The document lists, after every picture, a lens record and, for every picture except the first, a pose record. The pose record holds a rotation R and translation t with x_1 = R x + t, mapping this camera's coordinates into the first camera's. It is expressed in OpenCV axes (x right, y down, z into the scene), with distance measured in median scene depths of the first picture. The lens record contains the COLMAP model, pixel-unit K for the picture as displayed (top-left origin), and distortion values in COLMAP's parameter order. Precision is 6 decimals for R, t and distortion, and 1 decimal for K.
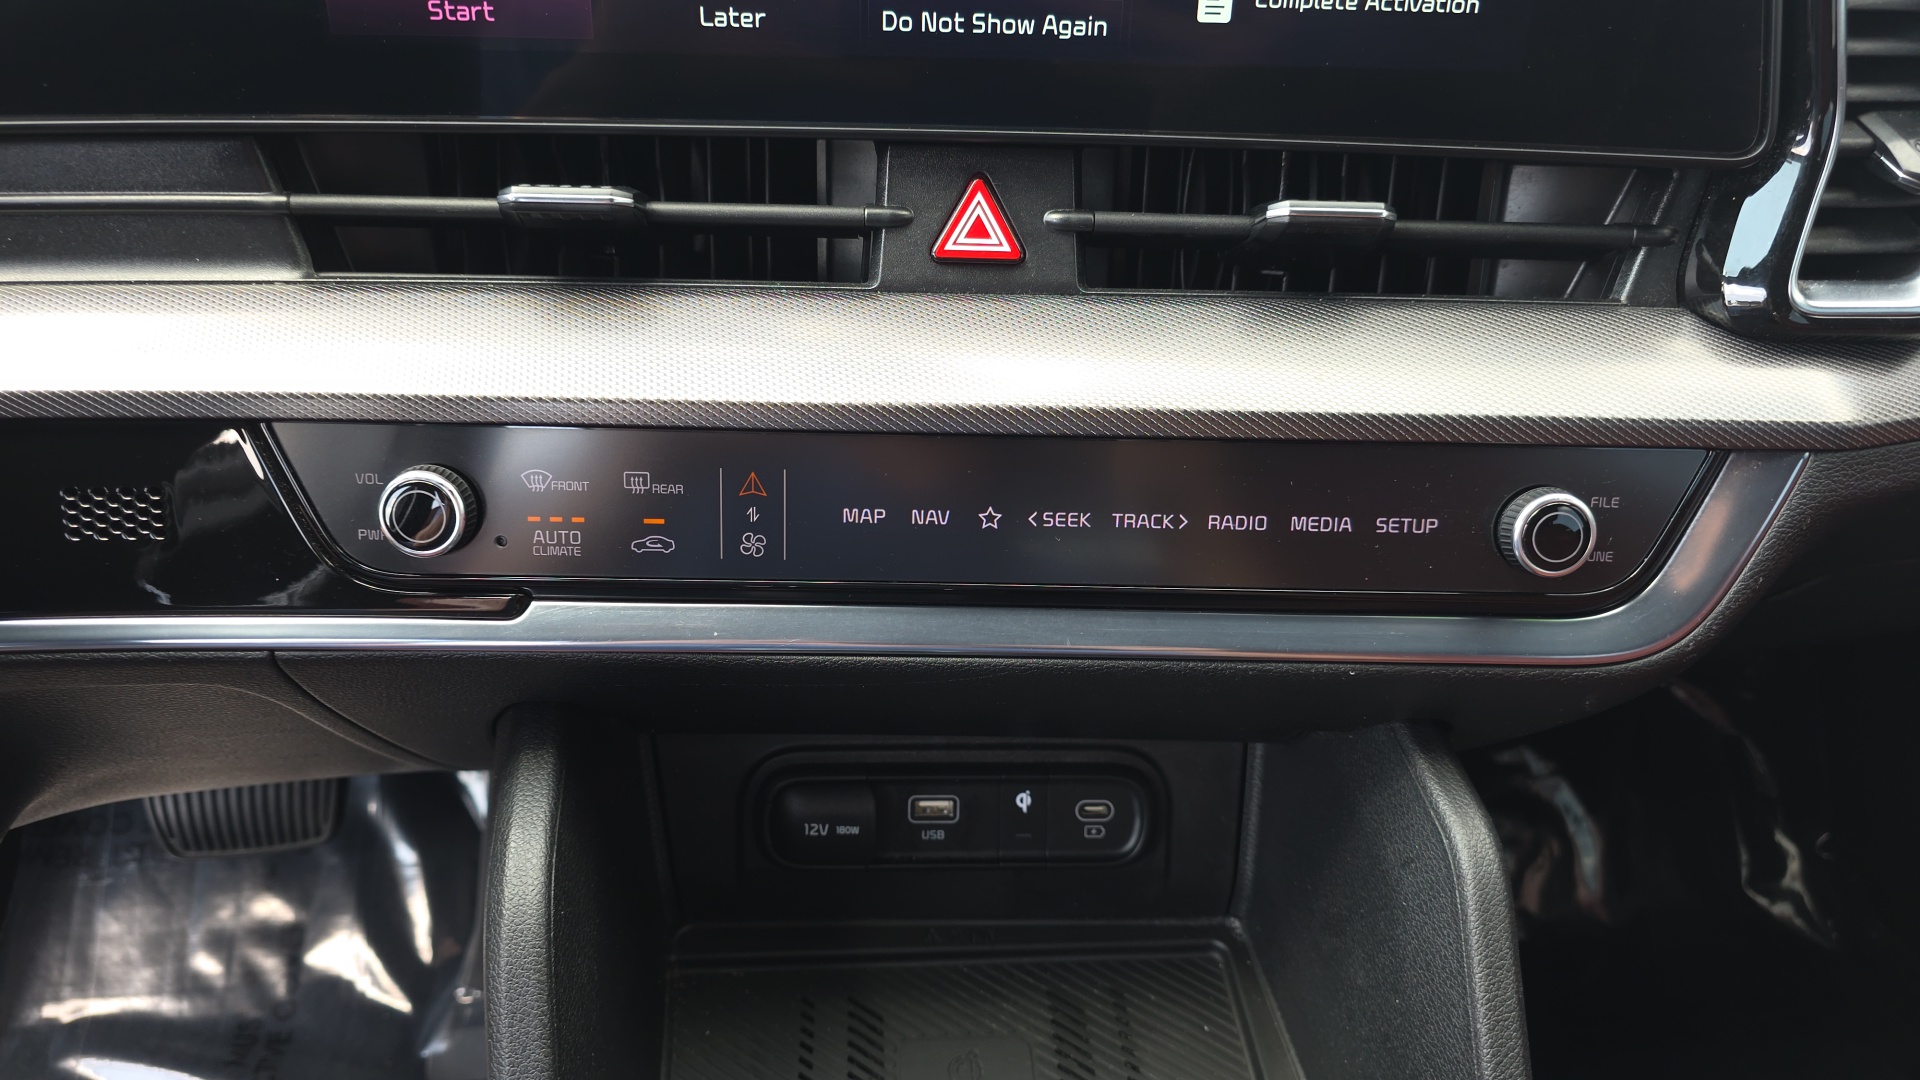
lens RADIAL K [[1324.9, 0, 945.1], [0, 1324.9, 536.3], [0, 0, 1]] dist [0.040741, -0.083291]
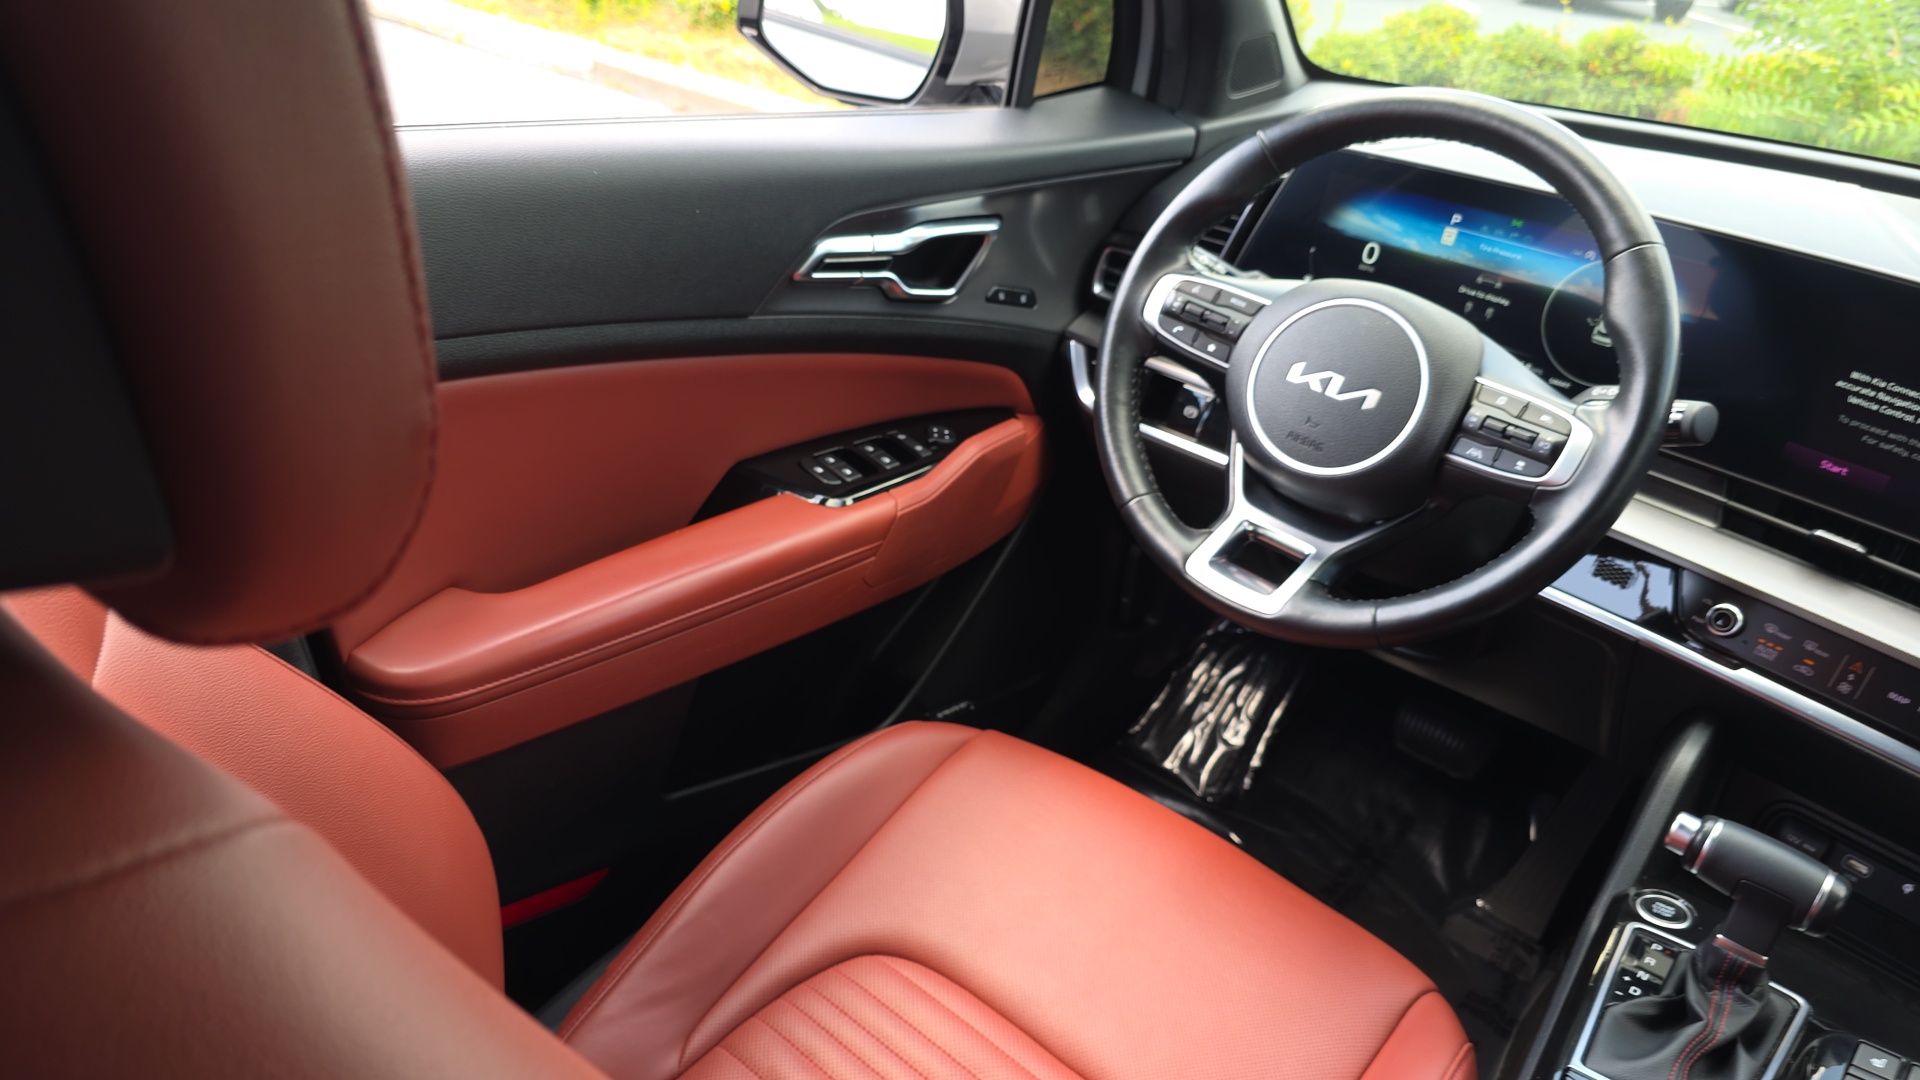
lens RADIAL K [[1306.6, 0, 944.6], [0, 1306.6, 549.0], [0, 0, 1]] dist [0.046080, -0.056296]
pose [[0.641935, 0.400425, -0.653895, 0.285244], [-0.492924, 0.868743, 0.048083, 0.489422], [0.587320, 0.291455, 0.755056, -1.942324]]
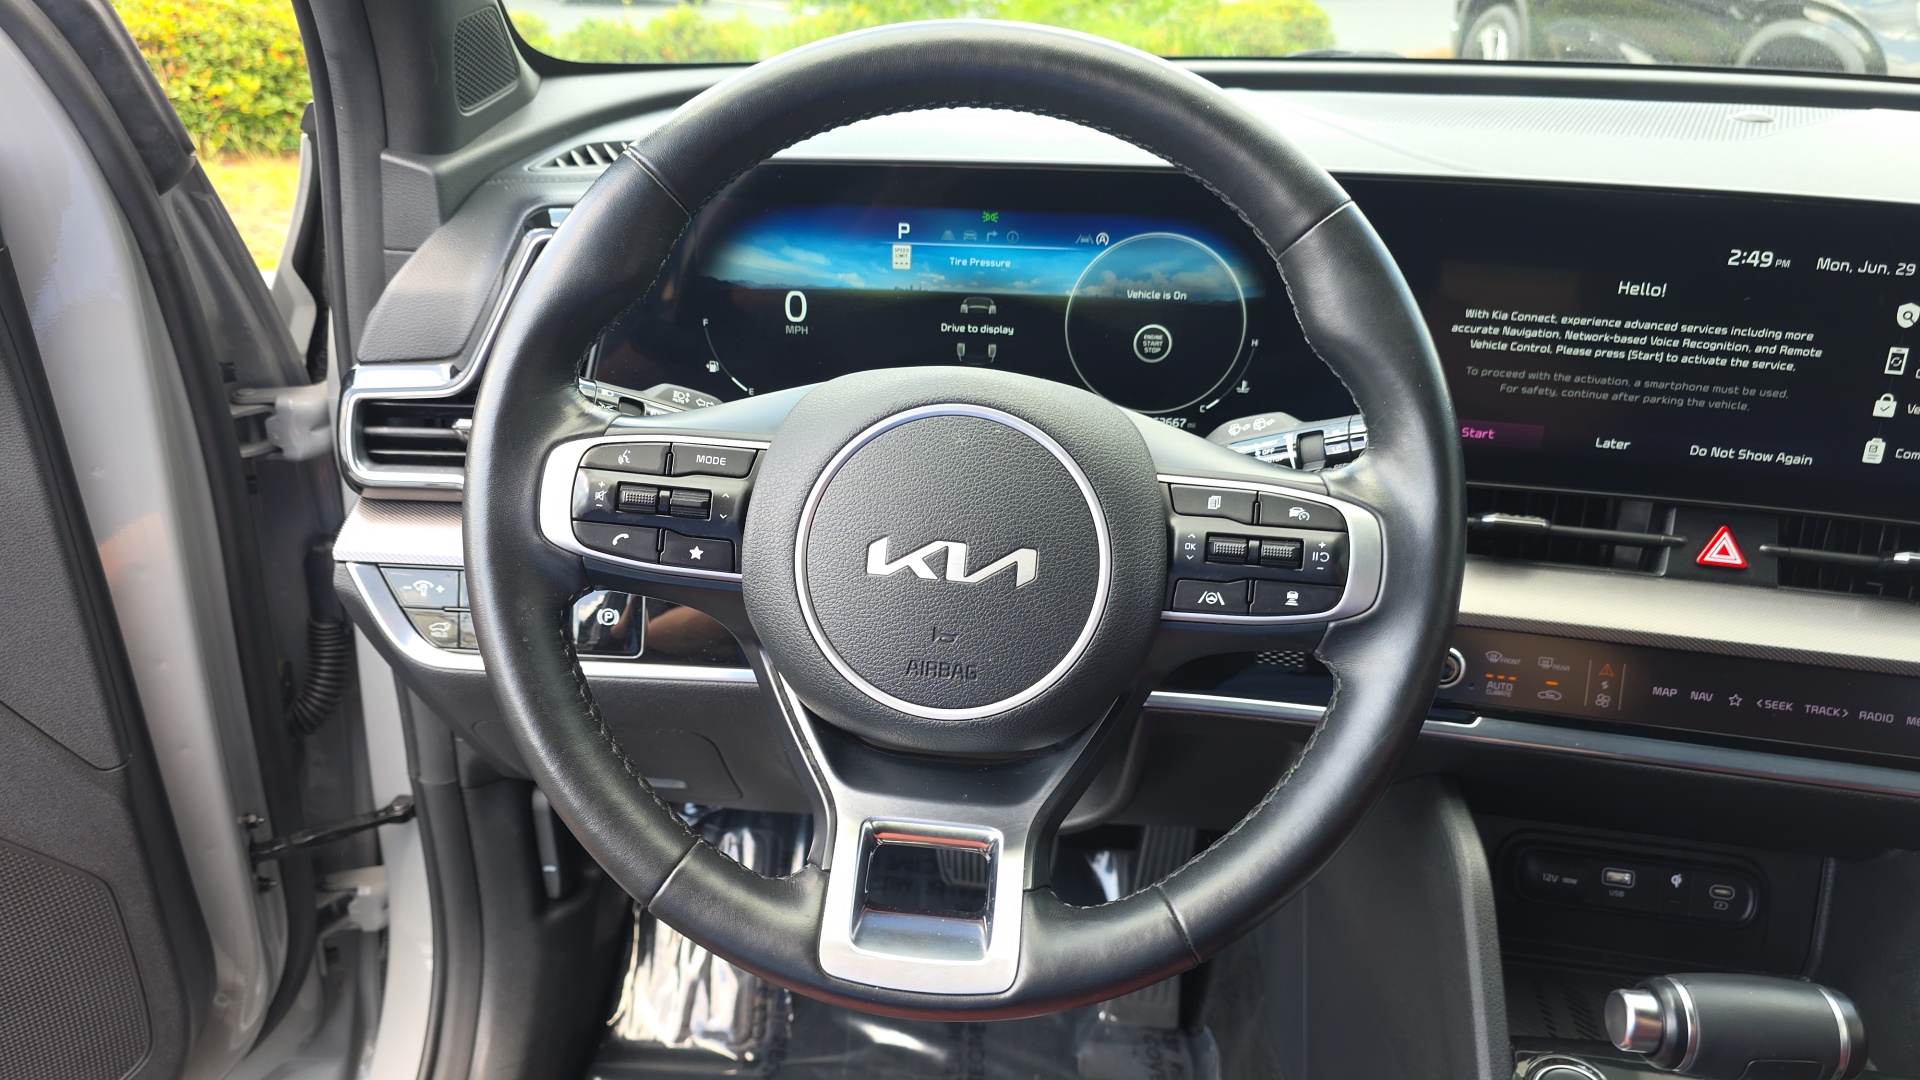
lens RADIAL K [[1295.7, 0, 942.3], [0, 1295.7, 542.0], [0, 0, 1]] dist [0.069150, -0.092245]
pose [[0.977747, 0.083754, -0.192341, -0.726074], [-0.112244, 0.983432, -0.142350, 0.156964], [0.177232, 0.160772, 0.970949, -1.069257]]
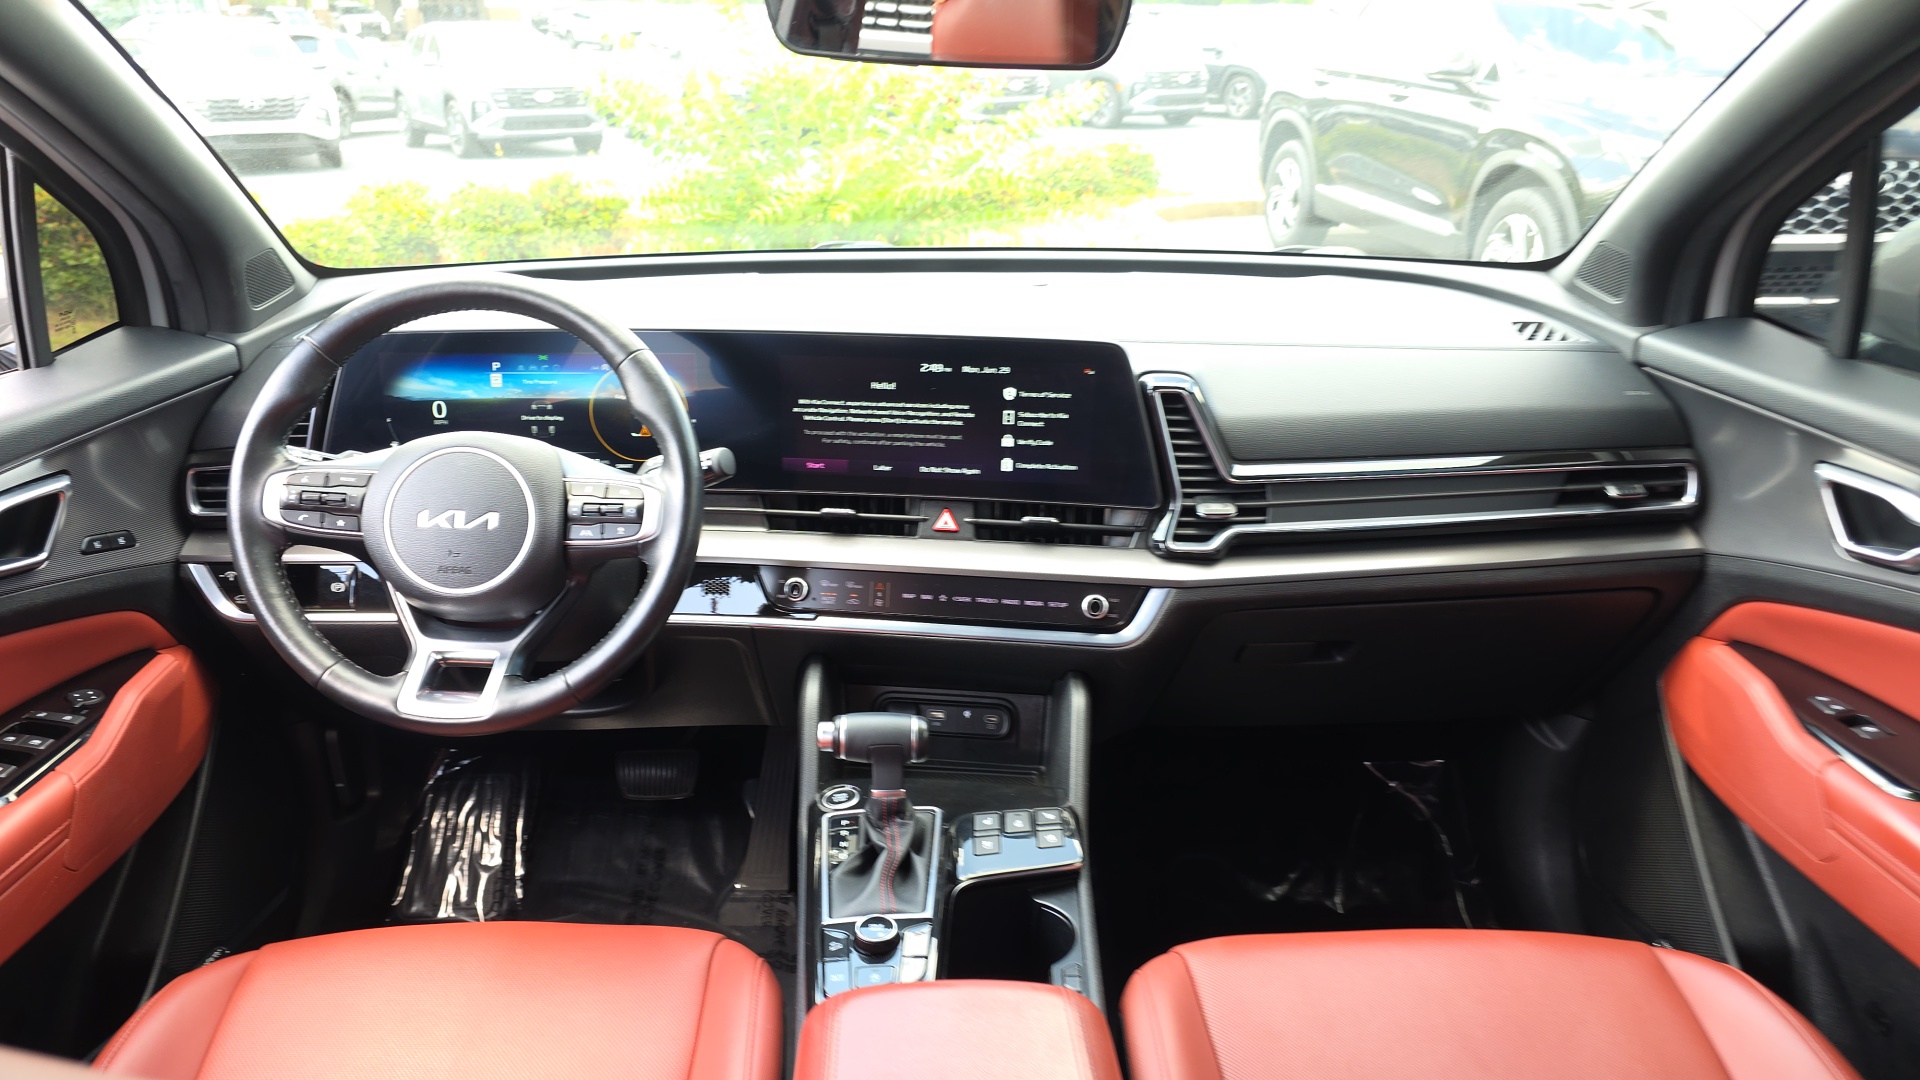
lens RADIAL K [[1286.6, 0, 943.4], [0, 1286.6, 576.0], [0, 0, 1]] dist [0.003523, -0.001852]
pose [[0.990547, 0.029324, -0.134002, 0.496368], [-0.056901, 0.976710, -0.206882, 0.643721], [0.124814, 0.212551, 0.969146, -2.393422]]
